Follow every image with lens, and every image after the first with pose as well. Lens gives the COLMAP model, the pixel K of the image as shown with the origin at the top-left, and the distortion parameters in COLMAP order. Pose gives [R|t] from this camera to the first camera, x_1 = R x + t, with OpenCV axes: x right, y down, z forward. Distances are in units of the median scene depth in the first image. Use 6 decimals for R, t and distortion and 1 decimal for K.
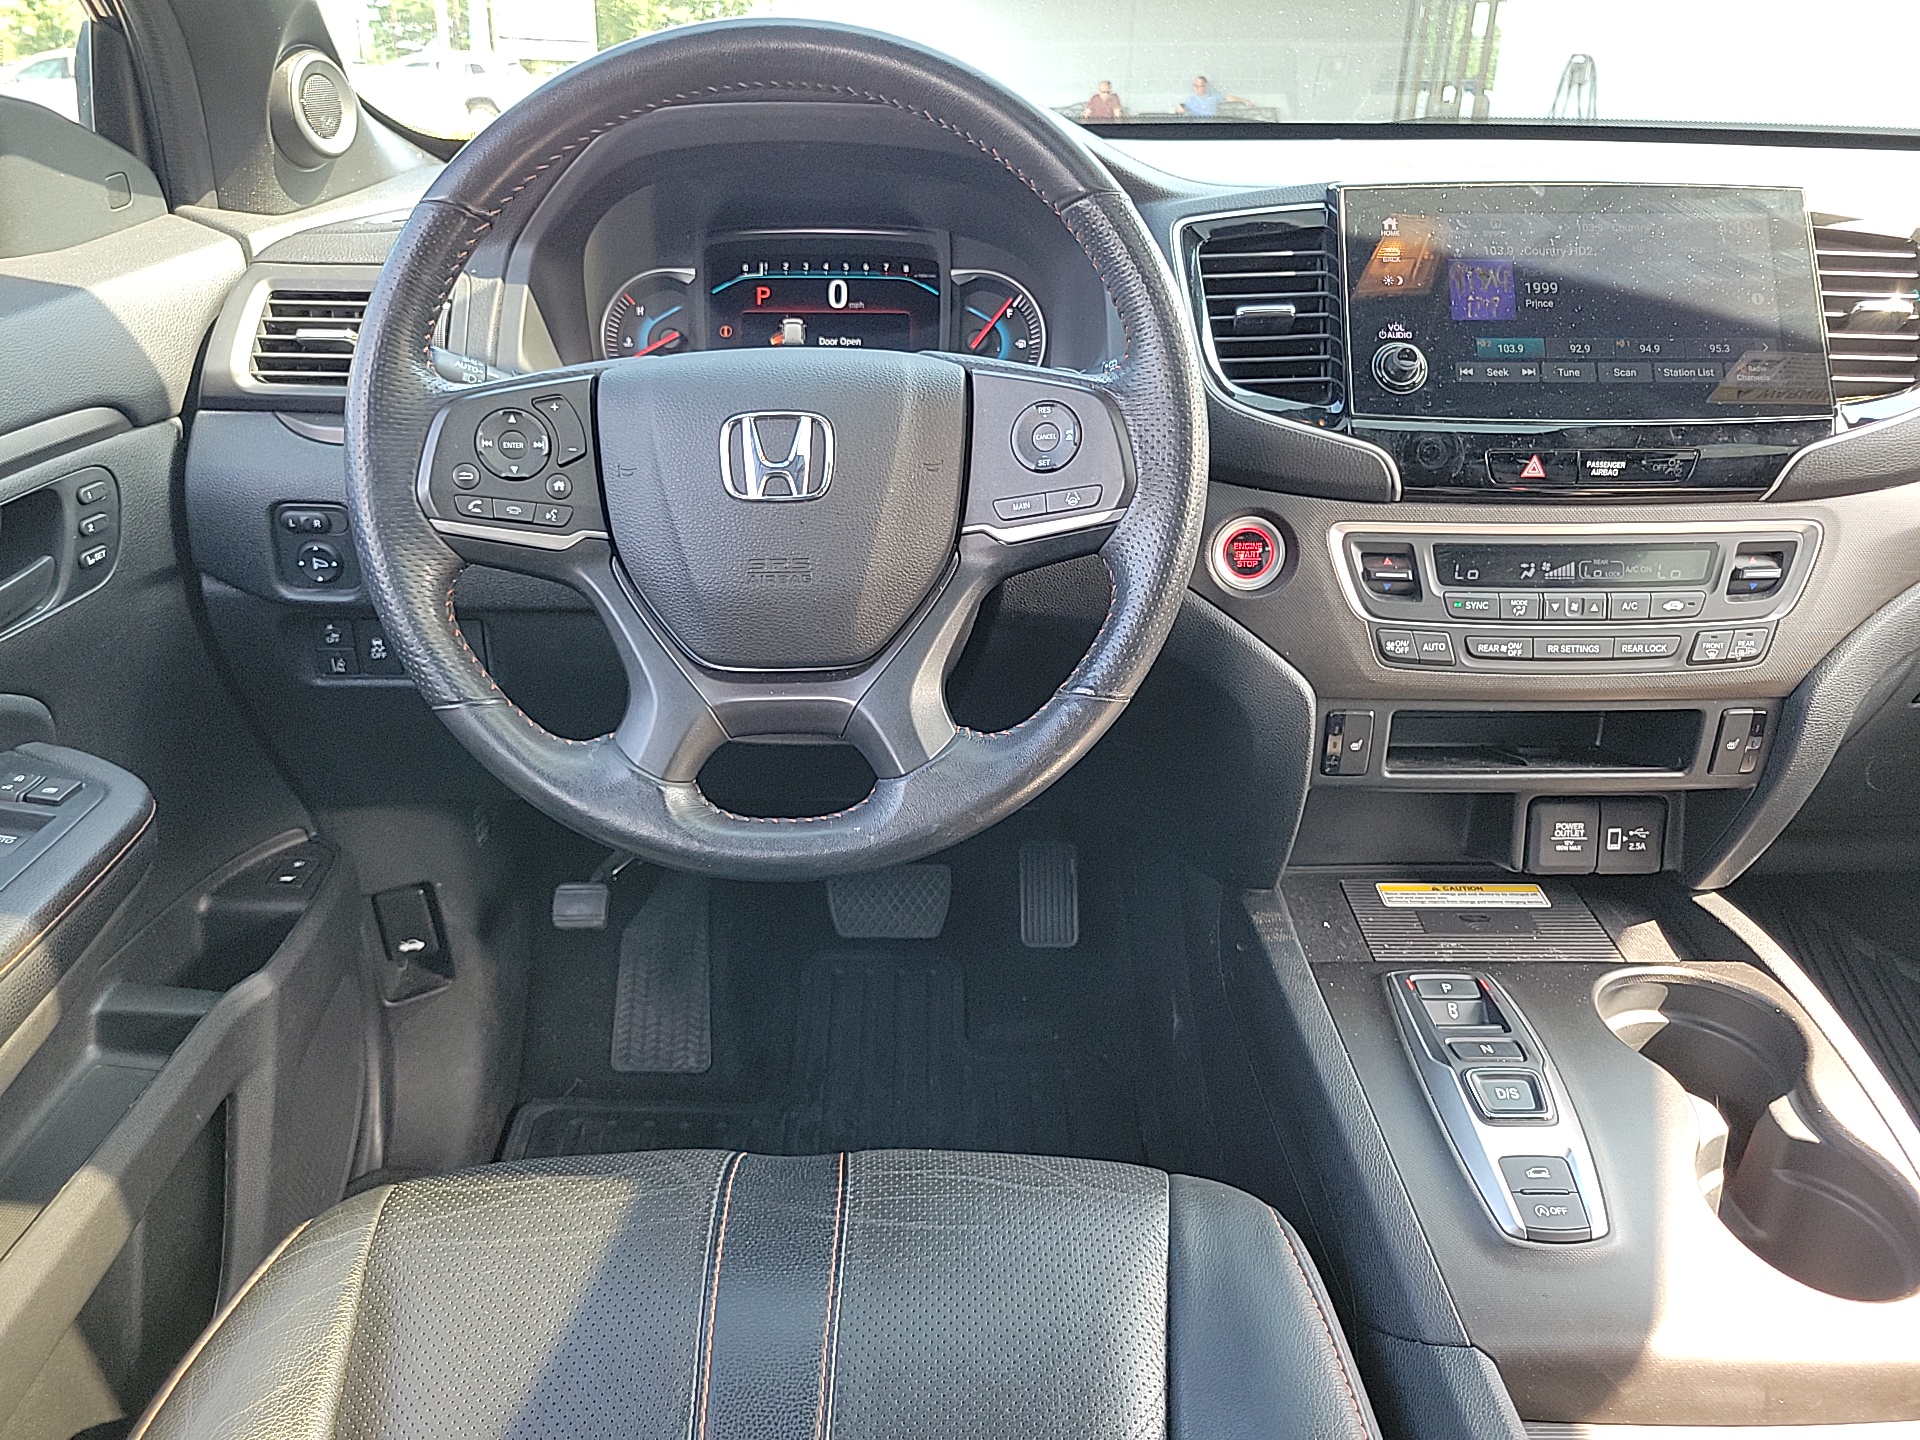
lens RADIAL K [[1442.6, 0, 957.9], [0, 1442.6, 708.2], [0, 0, 1]] dist [0.041246, -0.048118]
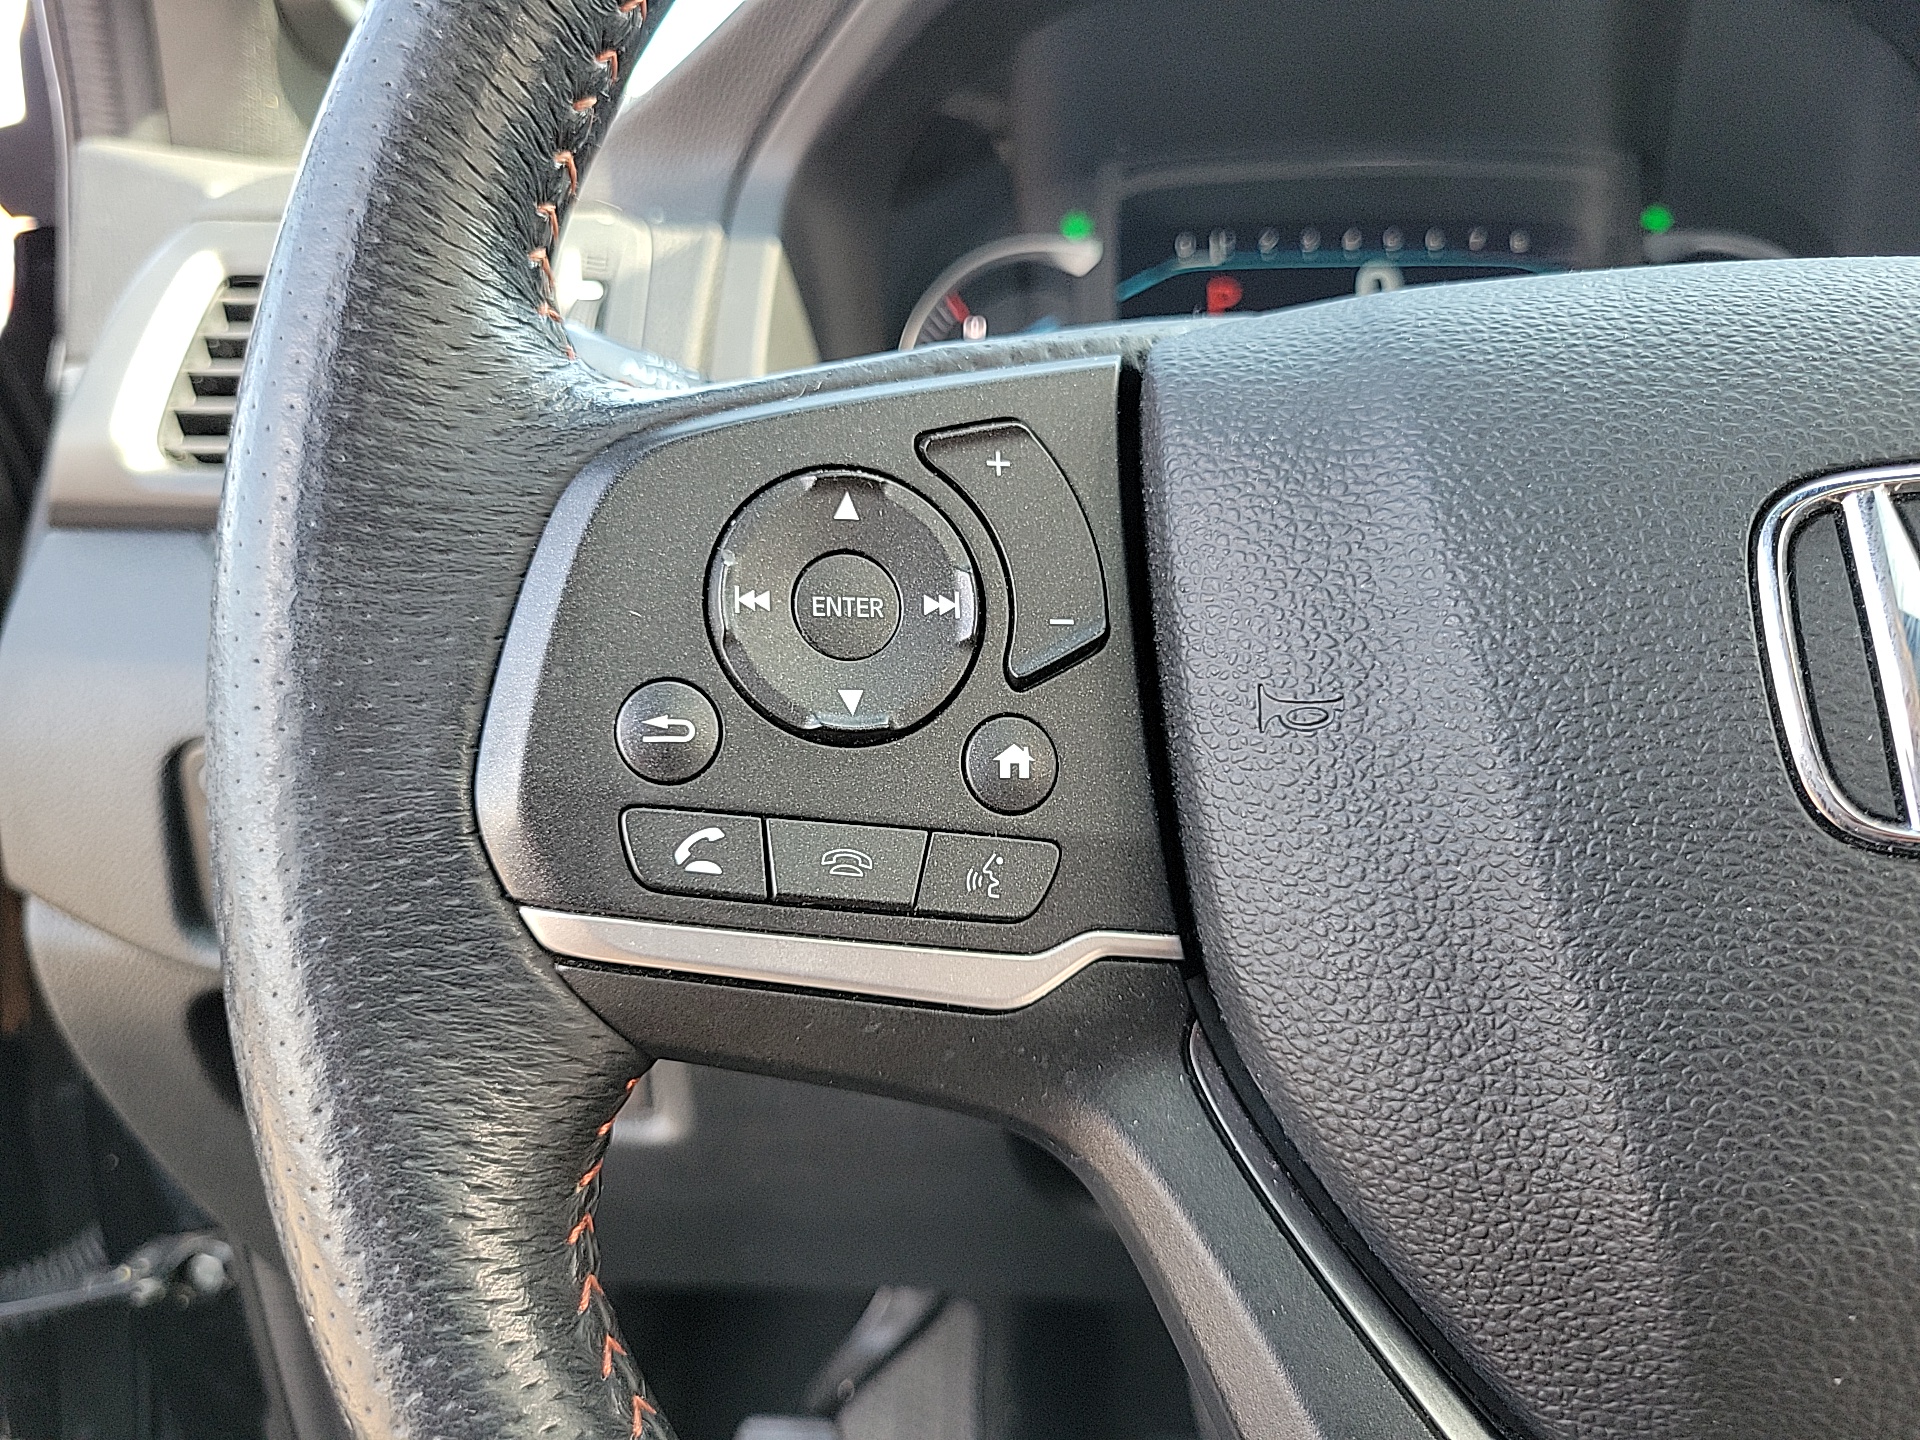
lens RADIAL K [[1497.1, 0, 960.0], [0, 1497.1, 720.0], [0, 0, 1]] dist [-0.001845, -0.008522]
pose [[0.996781, 0.002253, -0.080139, -0.221756], [-0.010323, 0.994891, -0.100429, -0.112858], [0.079503, 0.100933, 0.991712, 0.617679]]
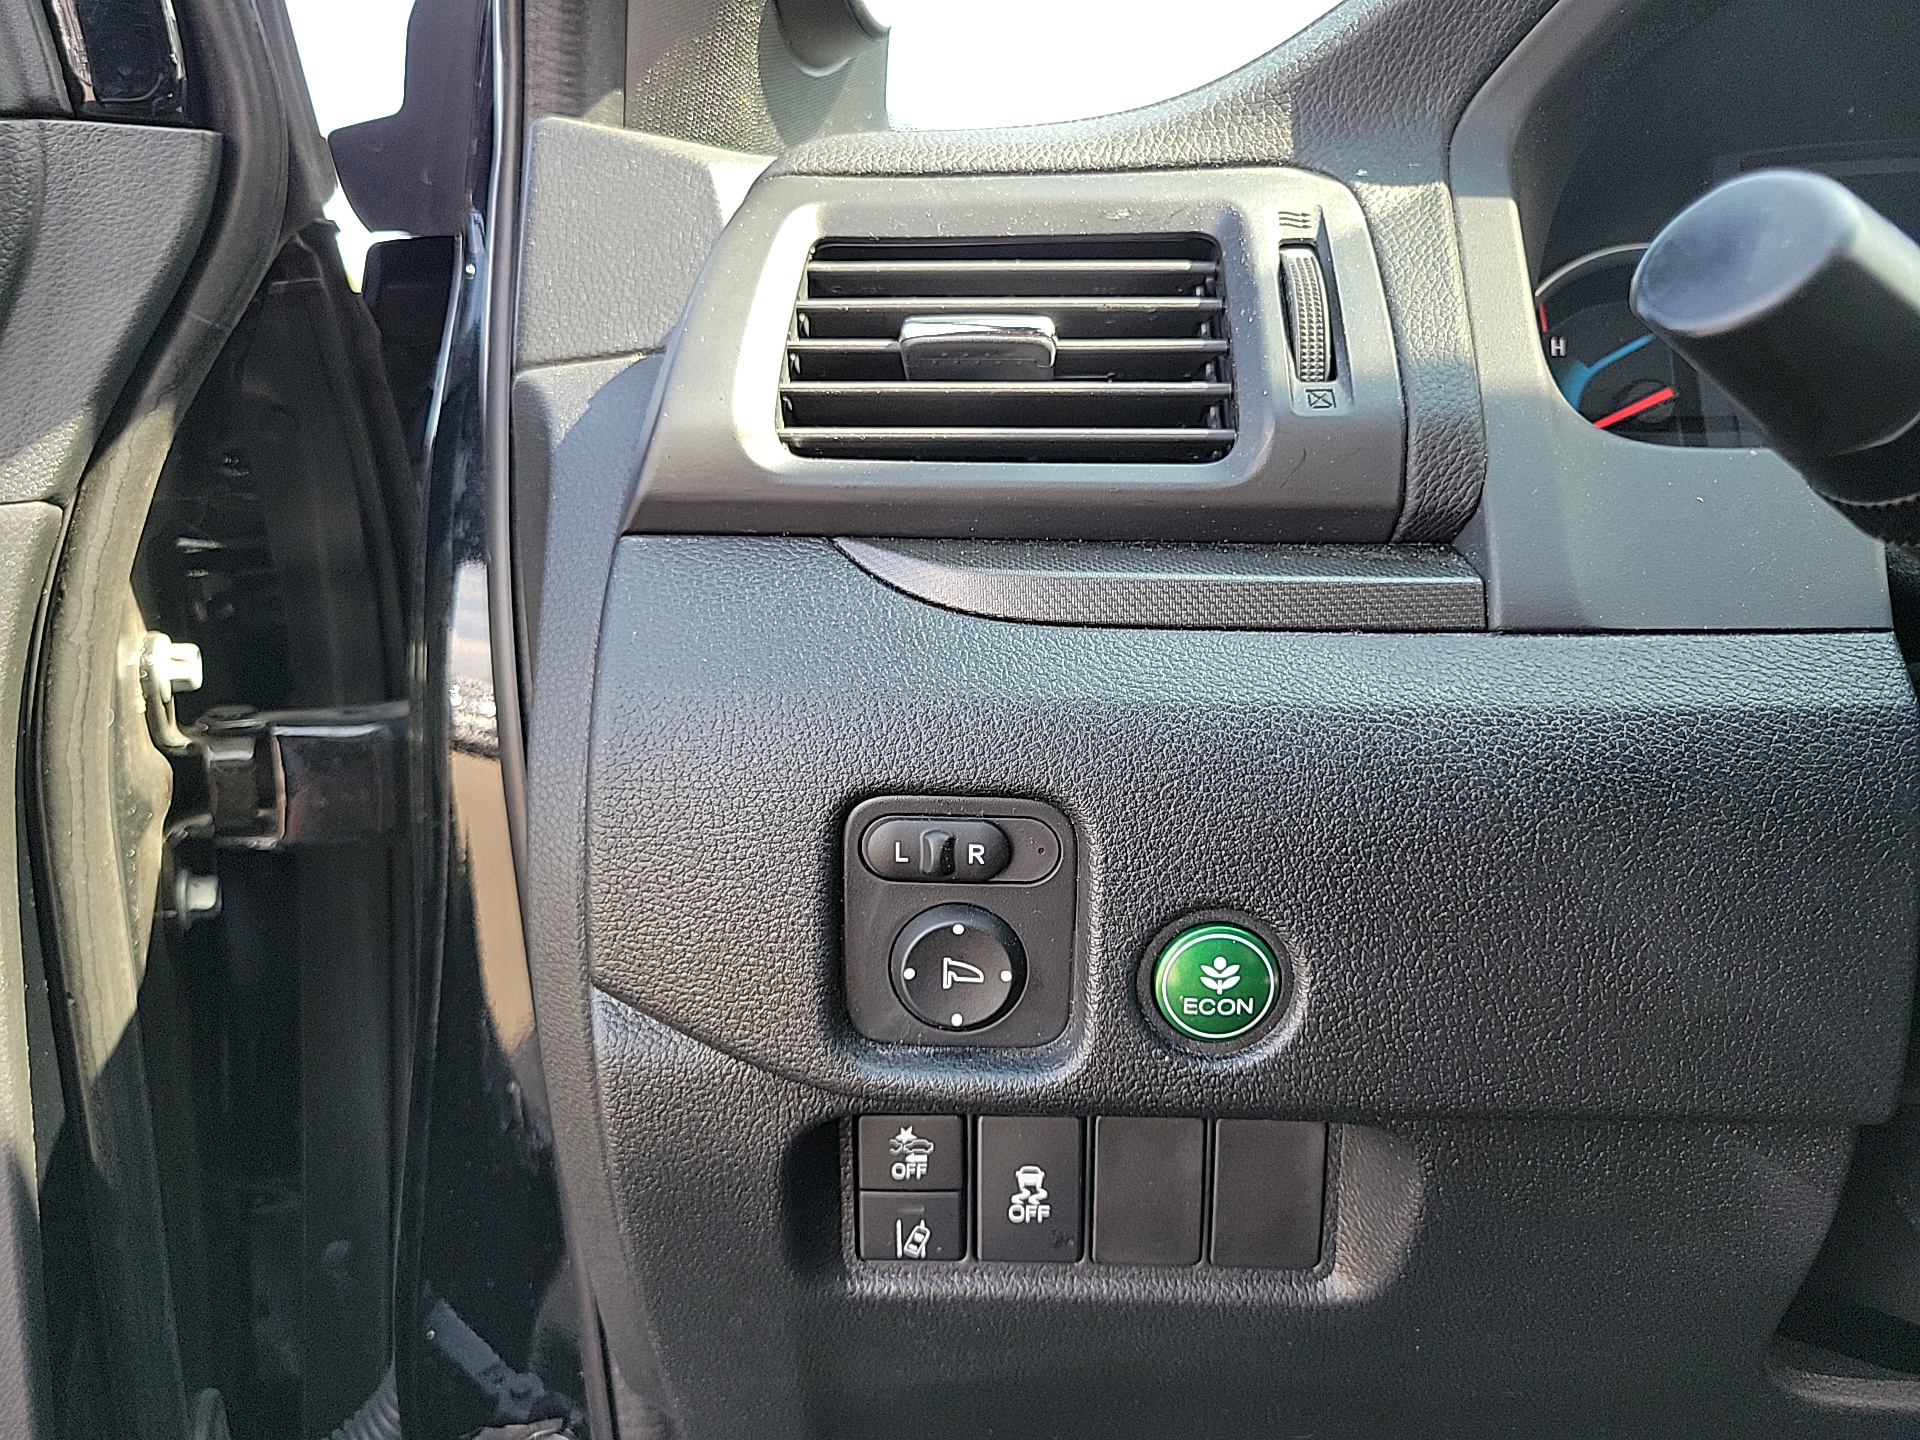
lens RADIAL K [[1497.1, 0, 960.0], [0, 1497.1, 720.0], [0, 0, 1]] dist [-0.001845, -0.008522]
pose [[0.998593, -0.004979, -0.052789, -0.450450], [-0.004977, 0.982383, -0.186812, -0.098924], [0.052789, 0.186812, 0.980976, 0.698753]]
